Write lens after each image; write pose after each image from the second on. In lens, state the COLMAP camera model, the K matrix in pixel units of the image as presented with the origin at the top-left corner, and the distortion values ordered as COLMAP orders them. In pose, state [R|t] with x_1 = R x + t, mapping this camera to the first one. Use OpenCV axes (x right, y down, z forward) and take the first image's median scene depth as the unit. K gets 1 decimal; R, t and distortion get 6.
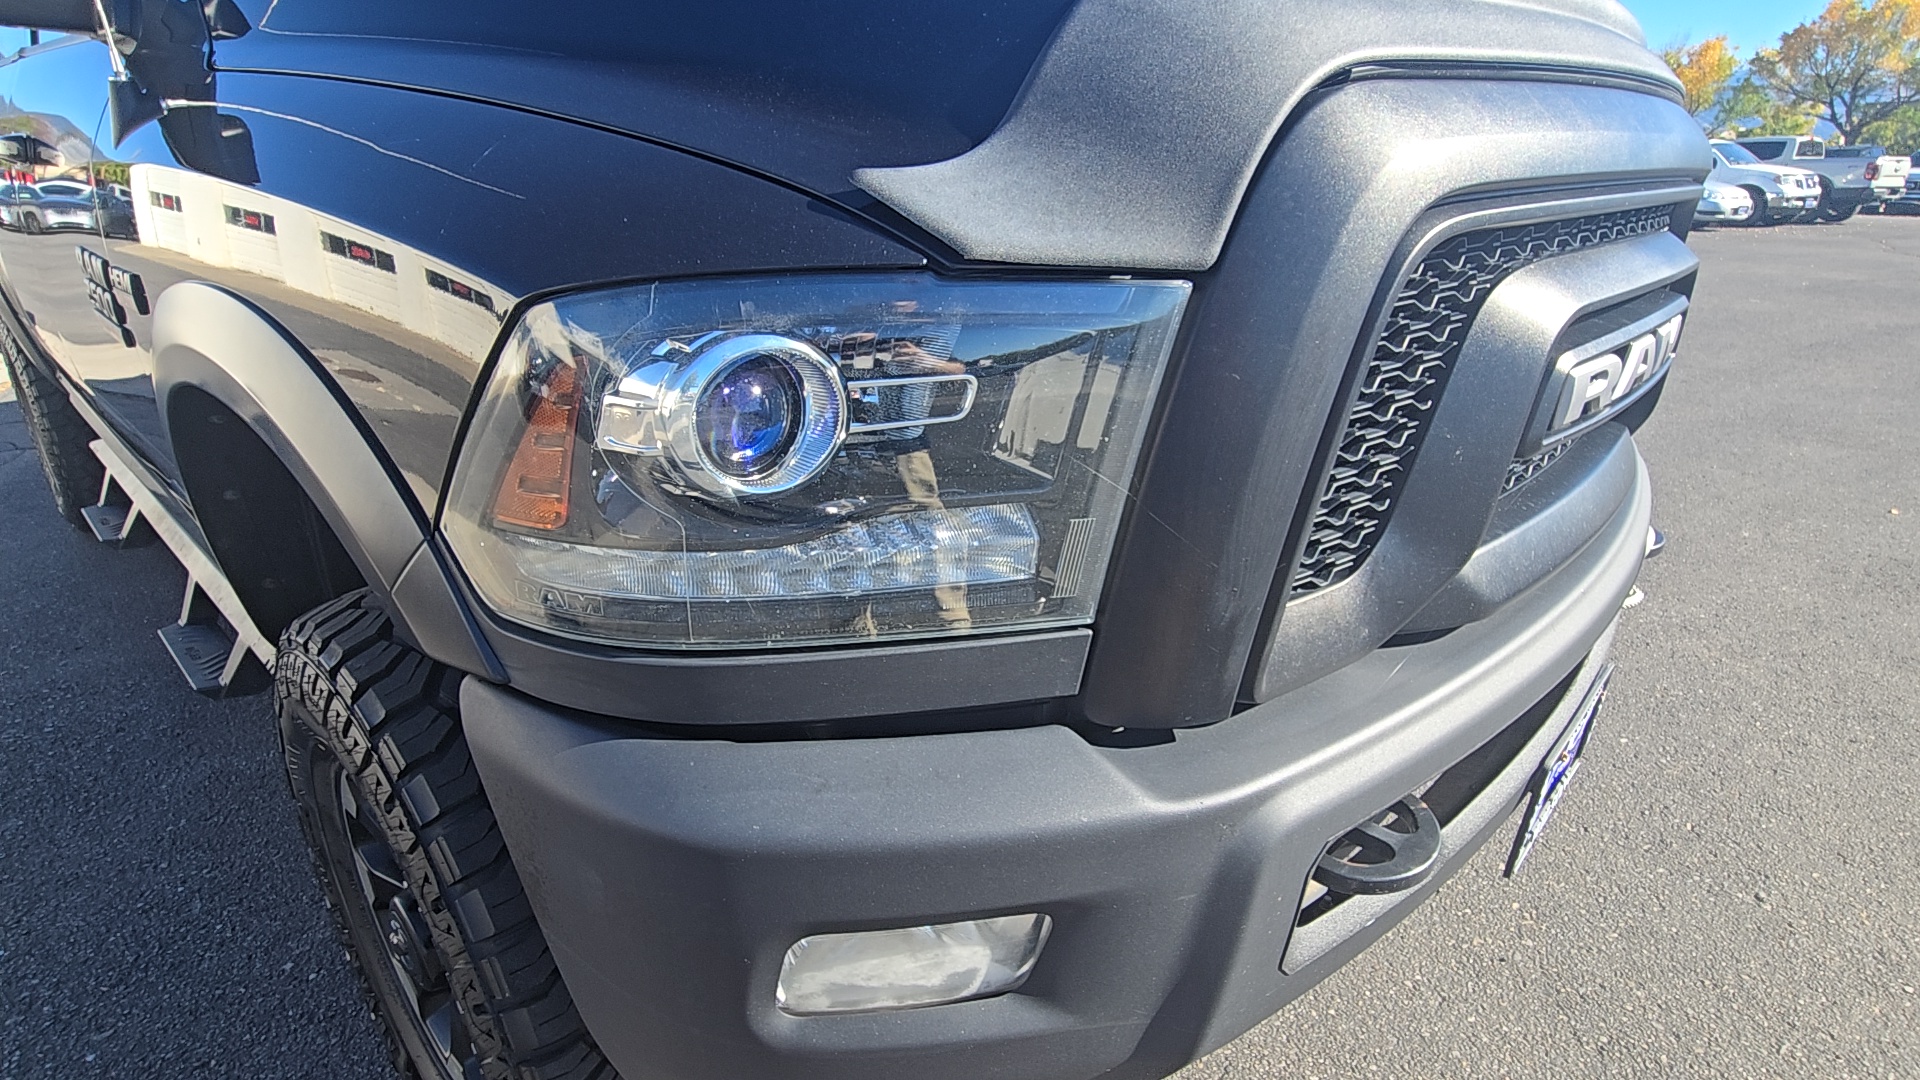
lens RADIAL K [[972.3, 0, 969.1], [0, 972.3, 528.9], [0, 0, 1]] dist [0.008847, -0.005153]
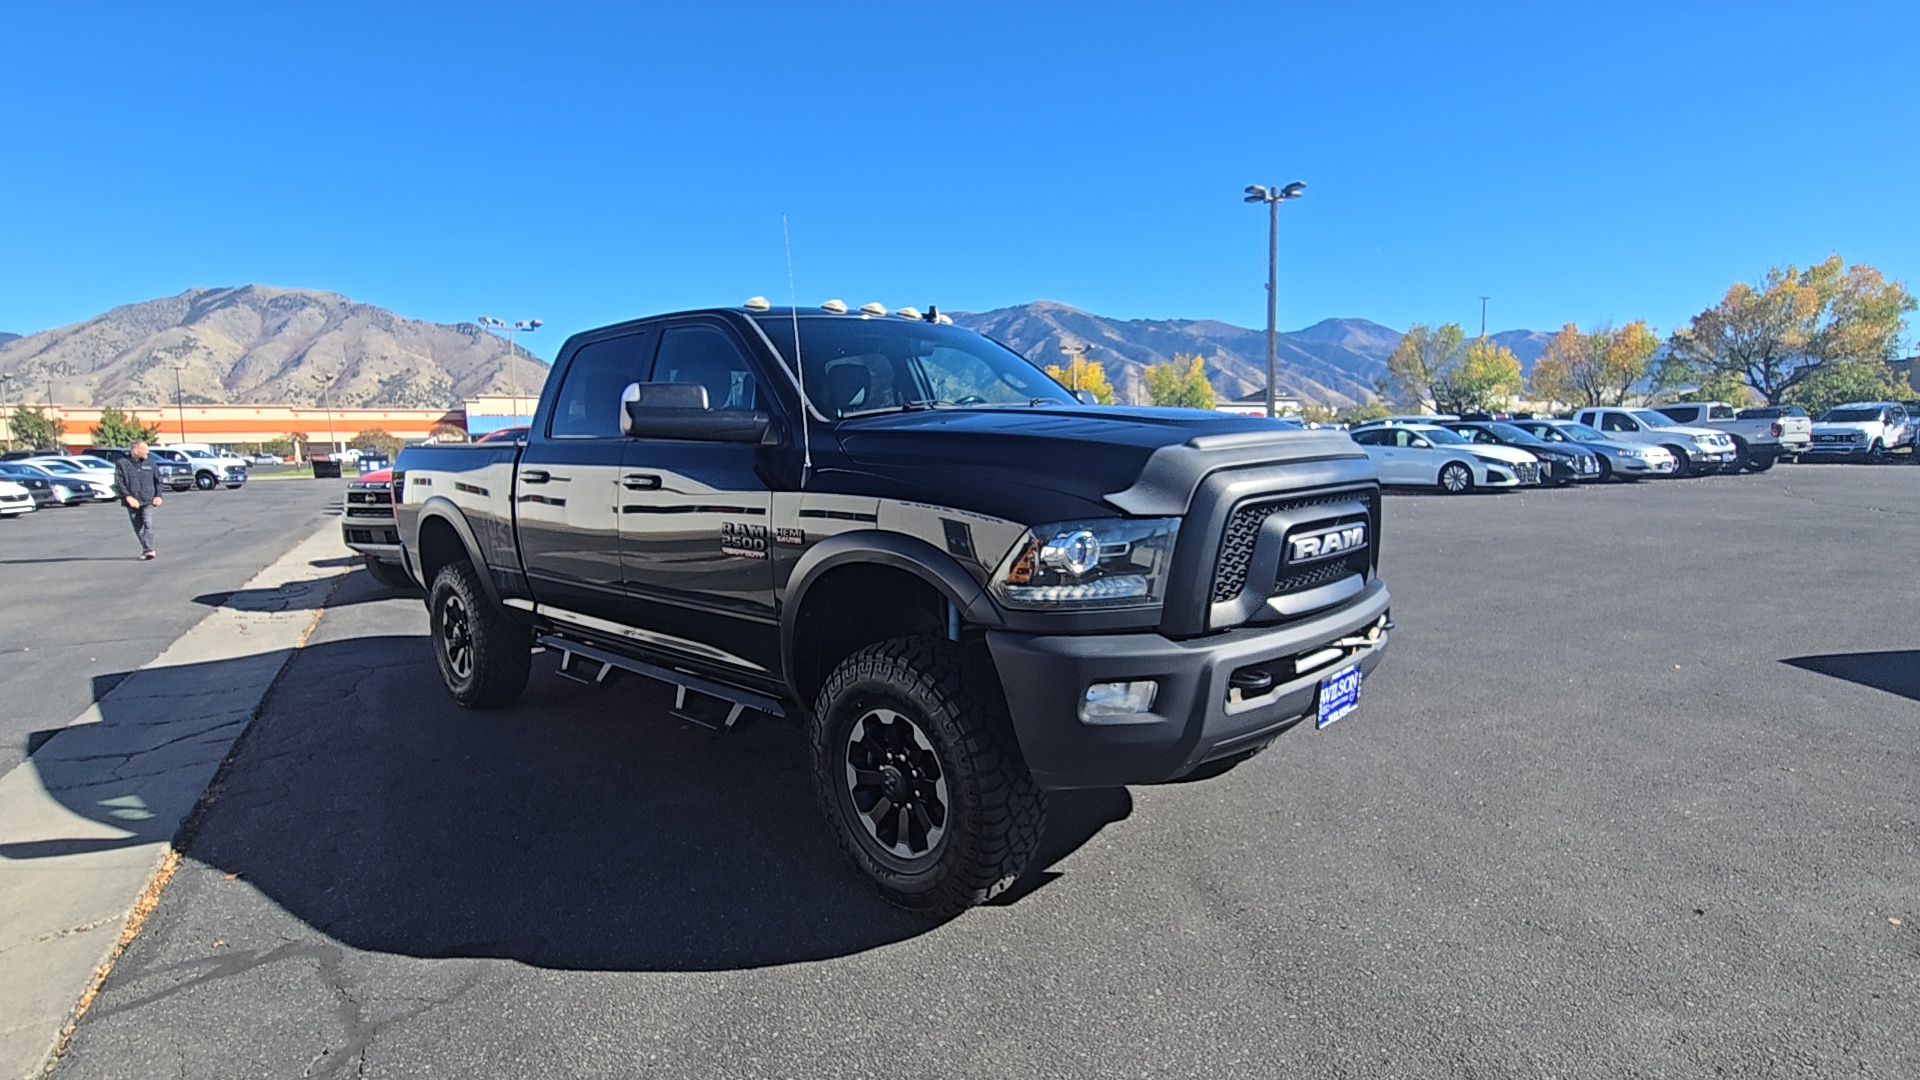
lens RADIAL K [[972.3, 0, 968.2], [0, 972.3, 537.9], [0, 0, 1]] dist [0.008847, -0.005153]
pose [[0.999504, -0.028171, -0.014057, -0.023126], [0.023655, 0.966605, -0.255176, 0.031939], [0.020776, 0.254717, 0.966792, -0.111249]]
